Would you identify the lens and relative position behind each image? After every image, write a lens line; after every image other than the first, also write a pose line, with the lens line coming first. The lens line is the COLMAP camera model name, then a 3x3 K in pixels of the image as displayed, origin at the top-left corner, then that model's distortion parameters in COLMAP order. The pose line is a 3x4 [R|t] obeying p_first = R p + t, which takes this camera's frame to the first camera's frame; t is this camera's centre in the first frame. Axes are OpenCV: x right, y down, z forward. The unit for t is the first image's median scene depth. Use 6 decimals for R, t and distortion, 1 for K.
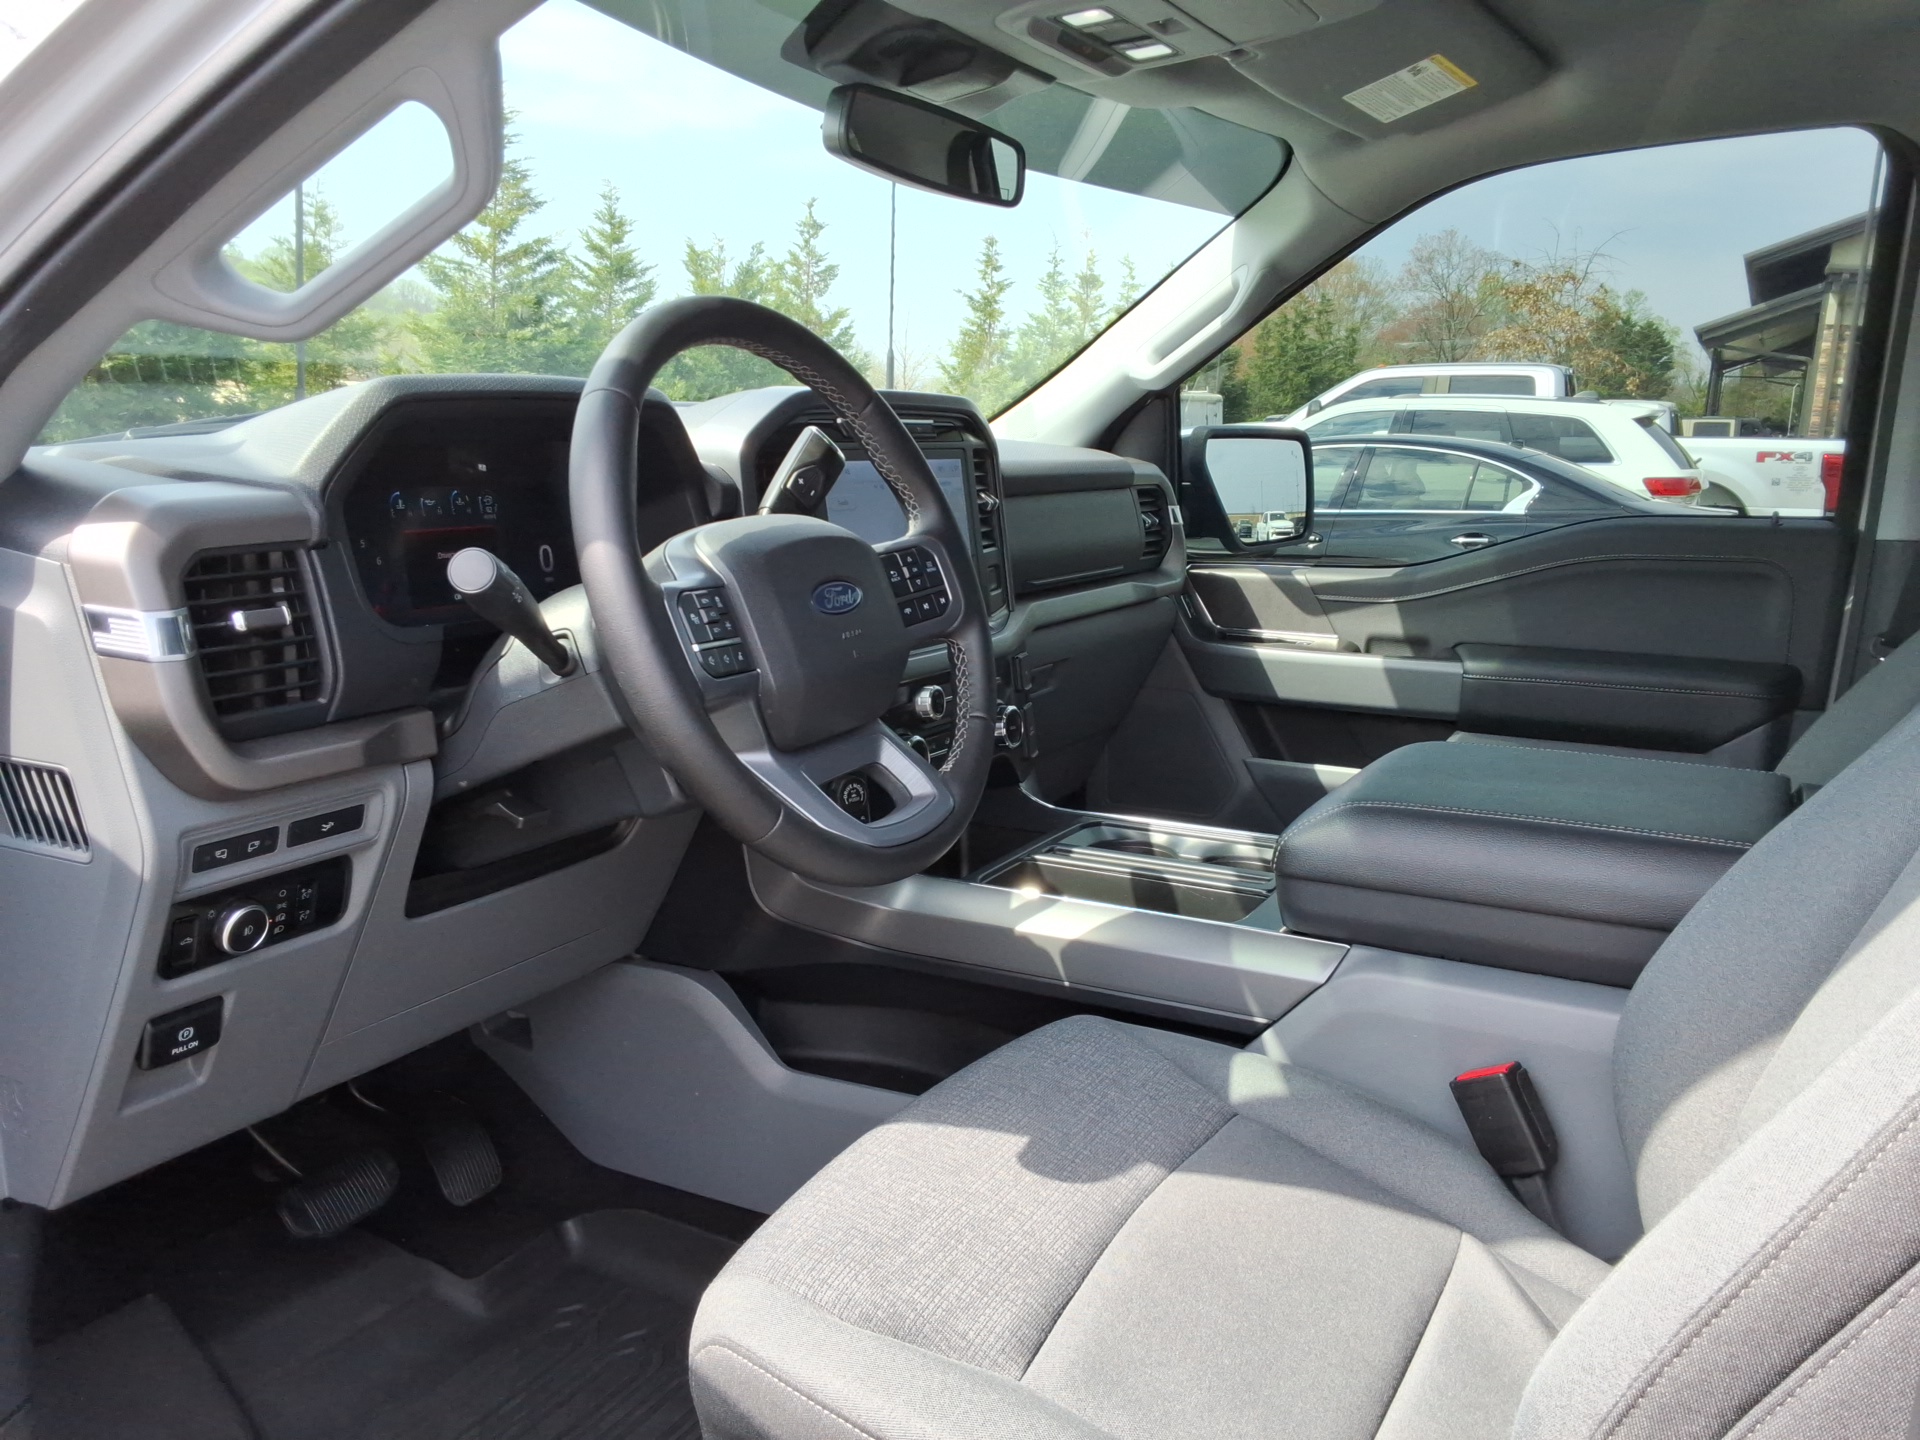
lens RADIAL K [[1517.9, 0, 967.8], [0, 1517.9, 712.7], [0, 0, 1]] dist [0.148315, -0.231350]
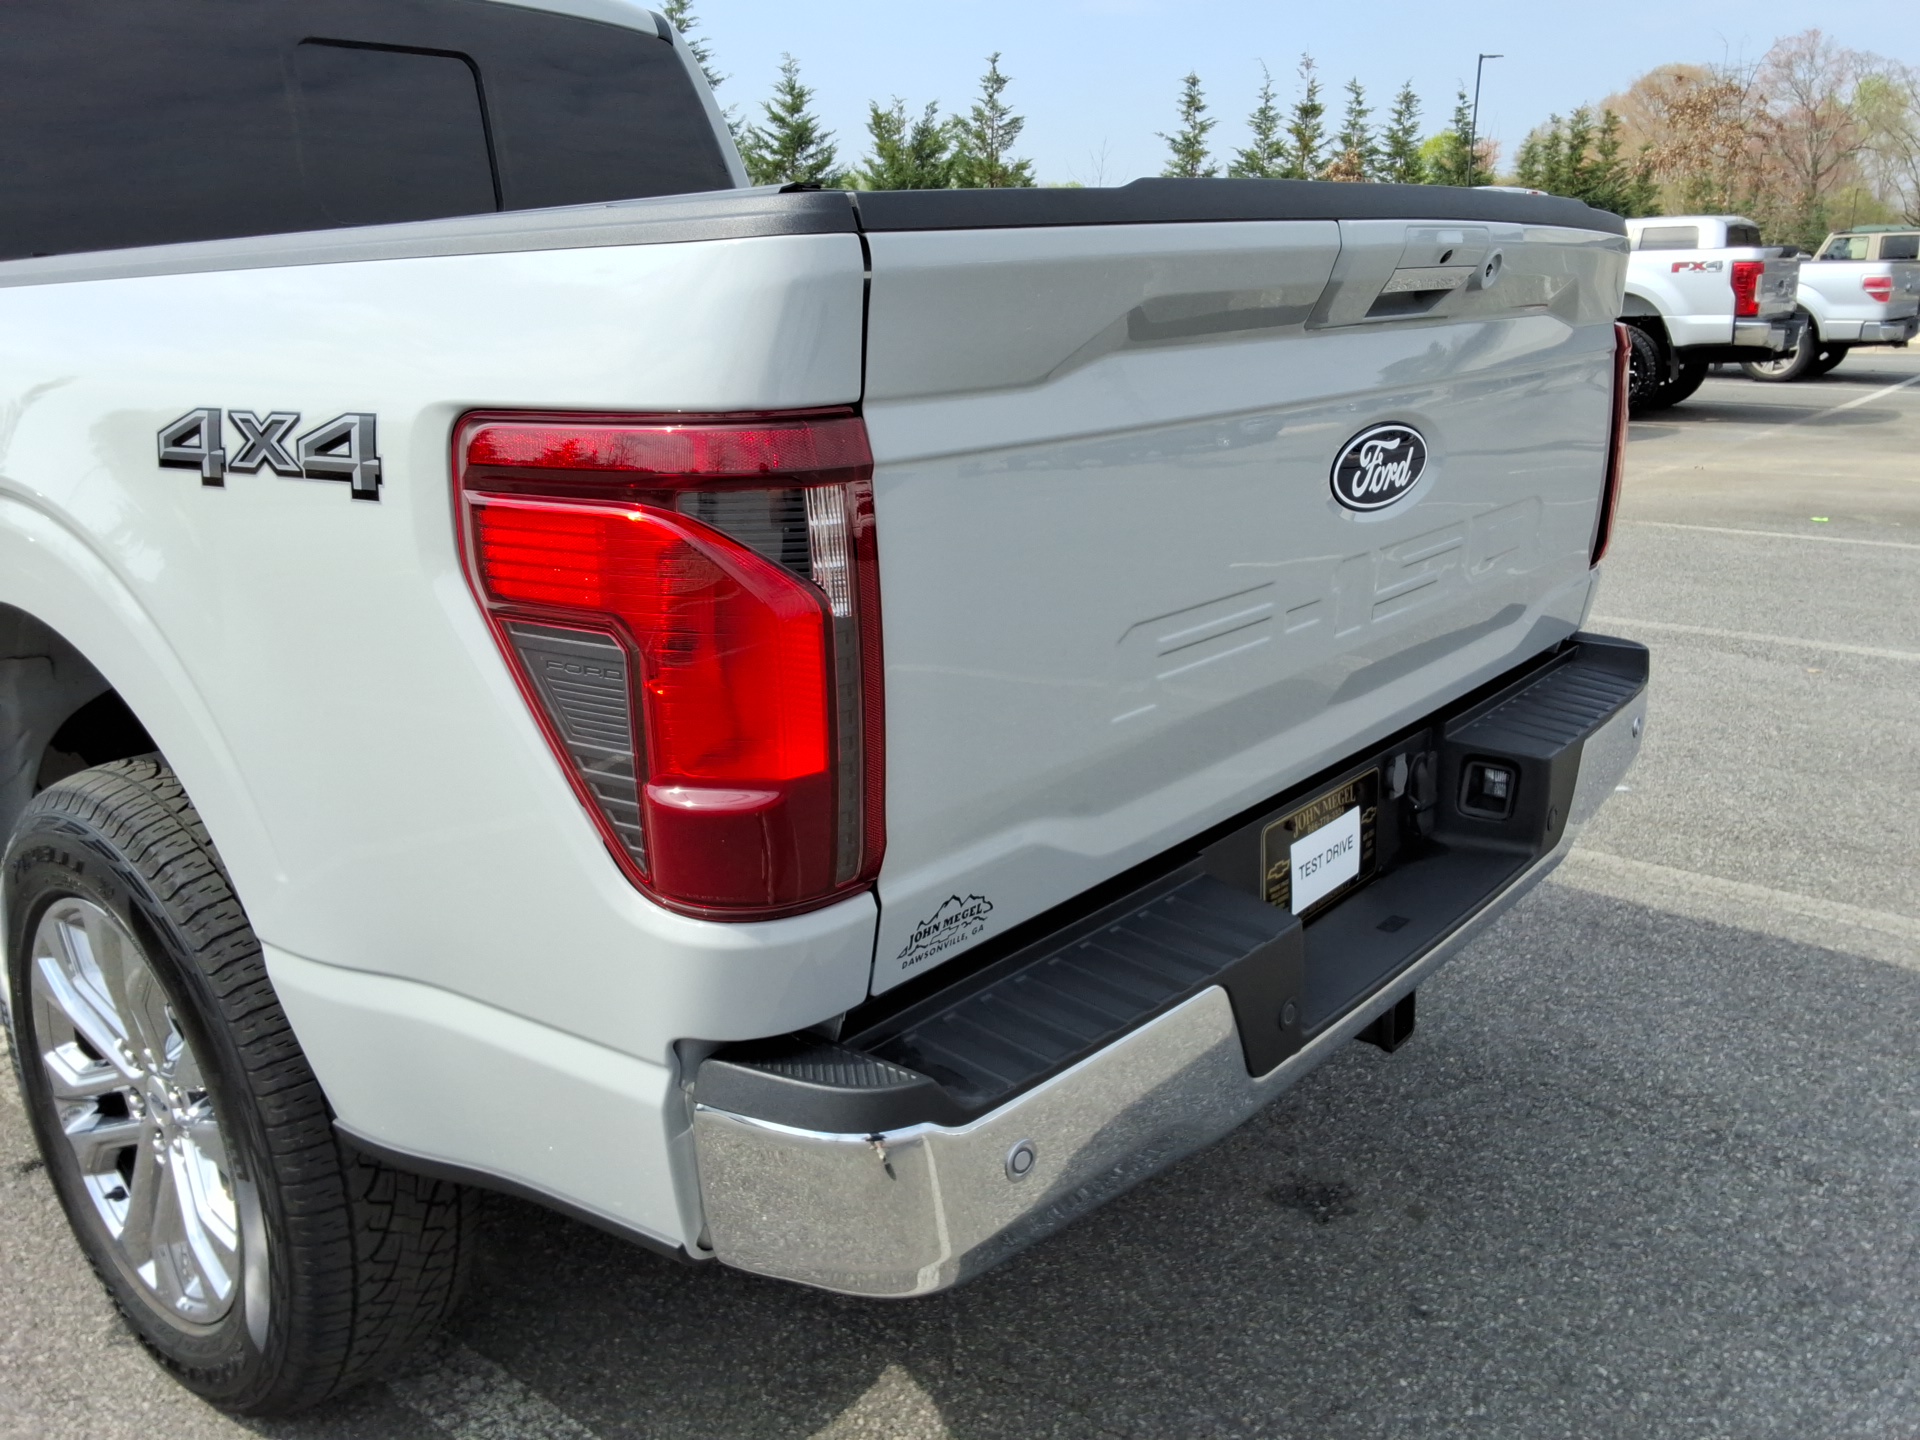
lens RADIAL K [[1539.8, 0, 968.0], [0, 1539.8, 708.1], [0, 0, 1]] dist [0.108855, -0.177322]
pose [[0.980101, 0.013934, -0.198010, 0.091799], [0.002658, 0.996523, 0.083281, 0.016934], [0.198482, -0.082150, 0.976656, -0.063298]]
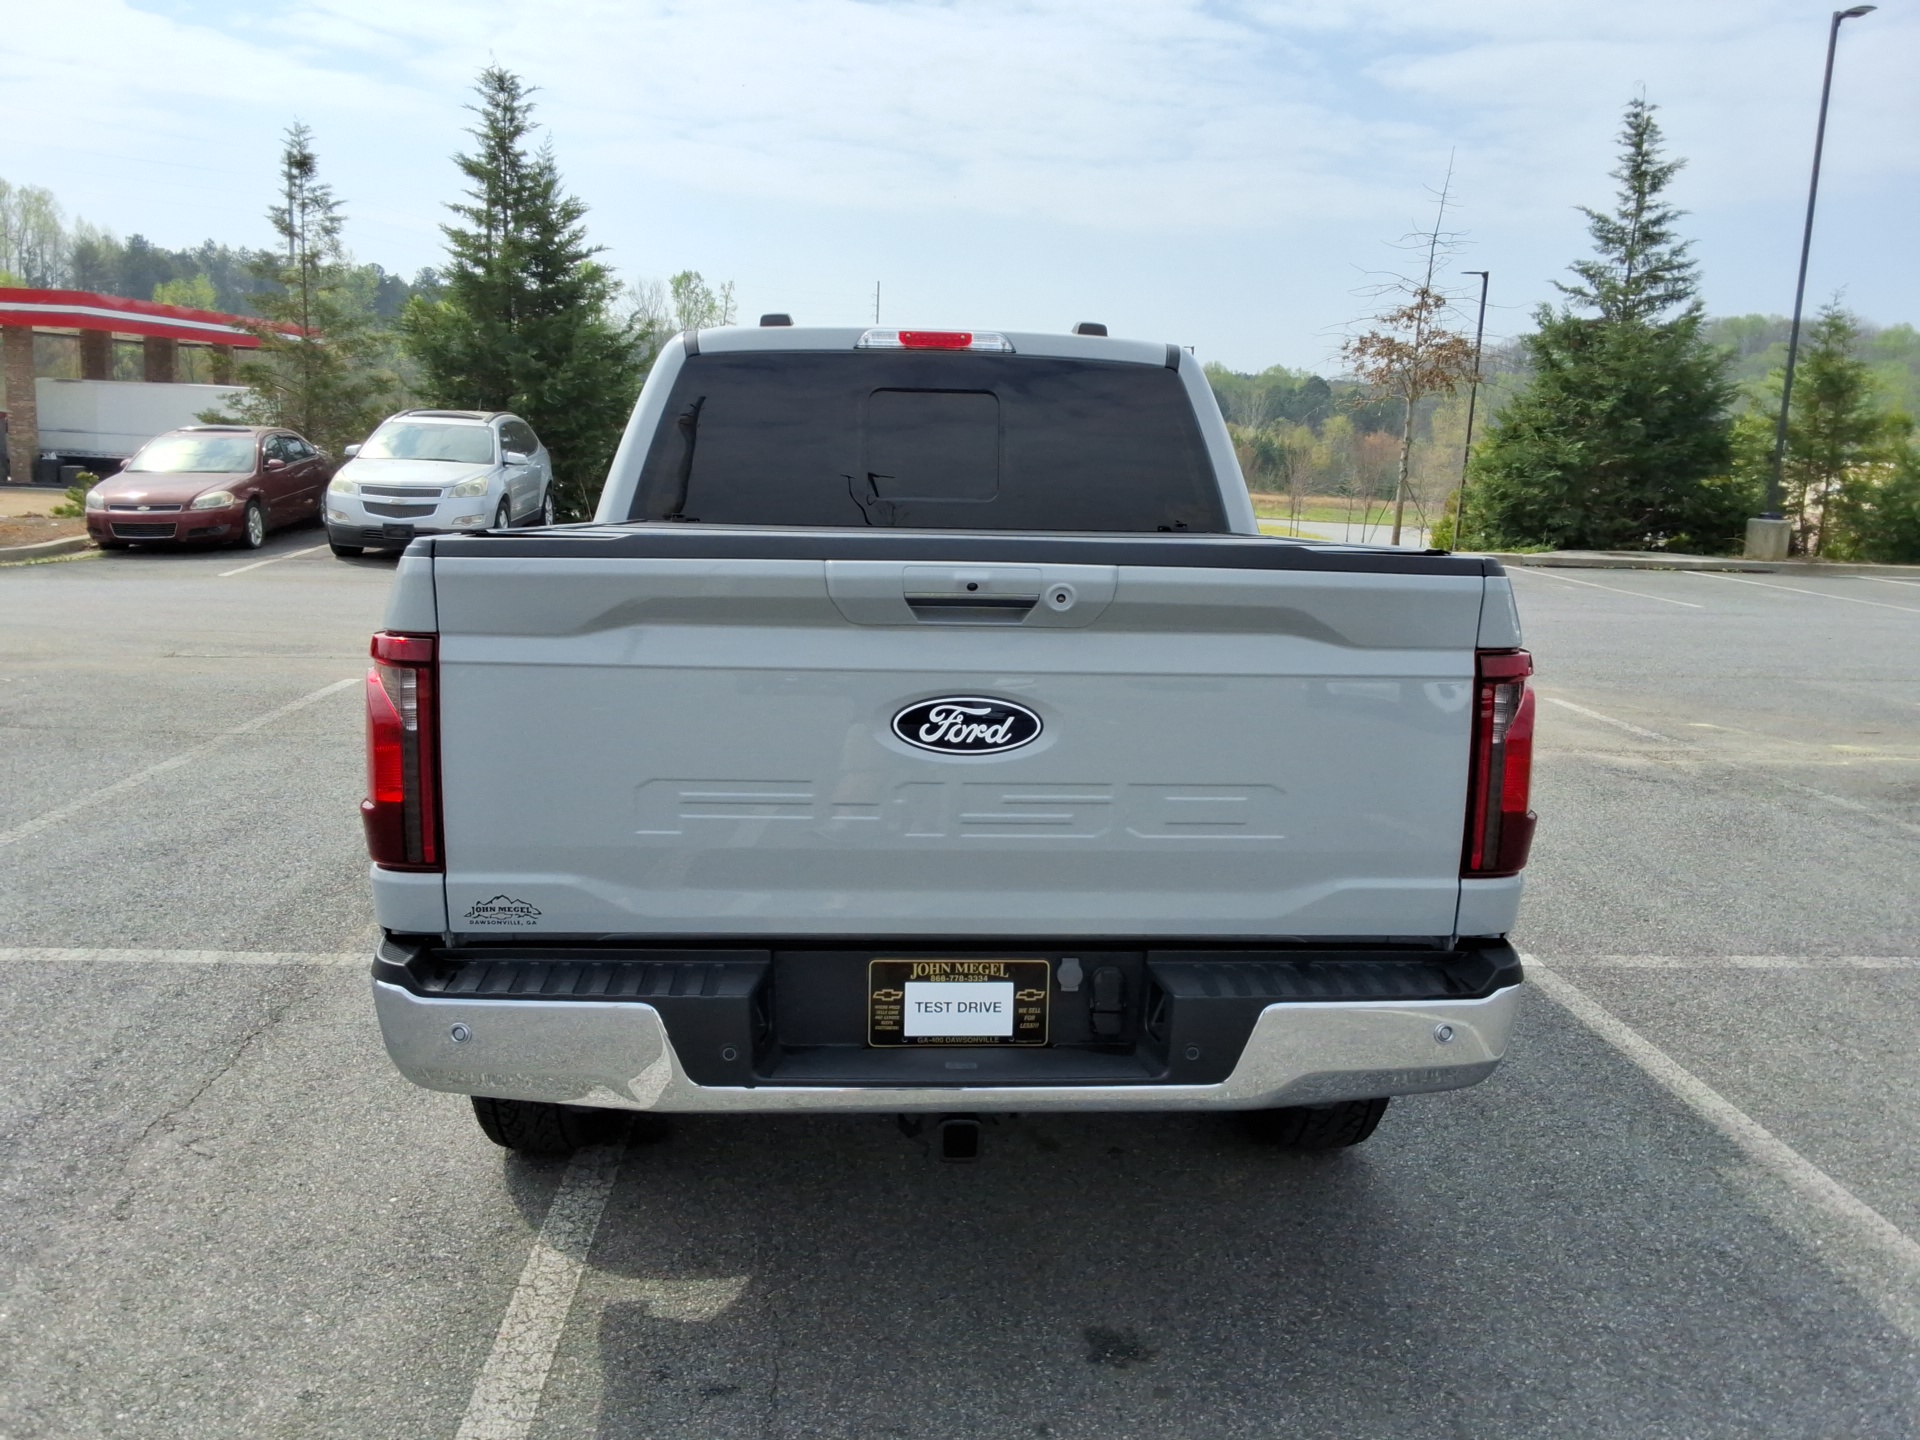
lens RADIAL K [[1531.3, 0, 973.8], [0, 1531.3, 709.9], [0, 0, 1]] dist [0.130557, -0.215922]
pose [[0.523987, 0.118549, -0.843436, 0.152956], [-0.168459, 0.985129, 0.033809, 0.010356], [0.834901, 0.124369, 0.536165, -0.048455]]
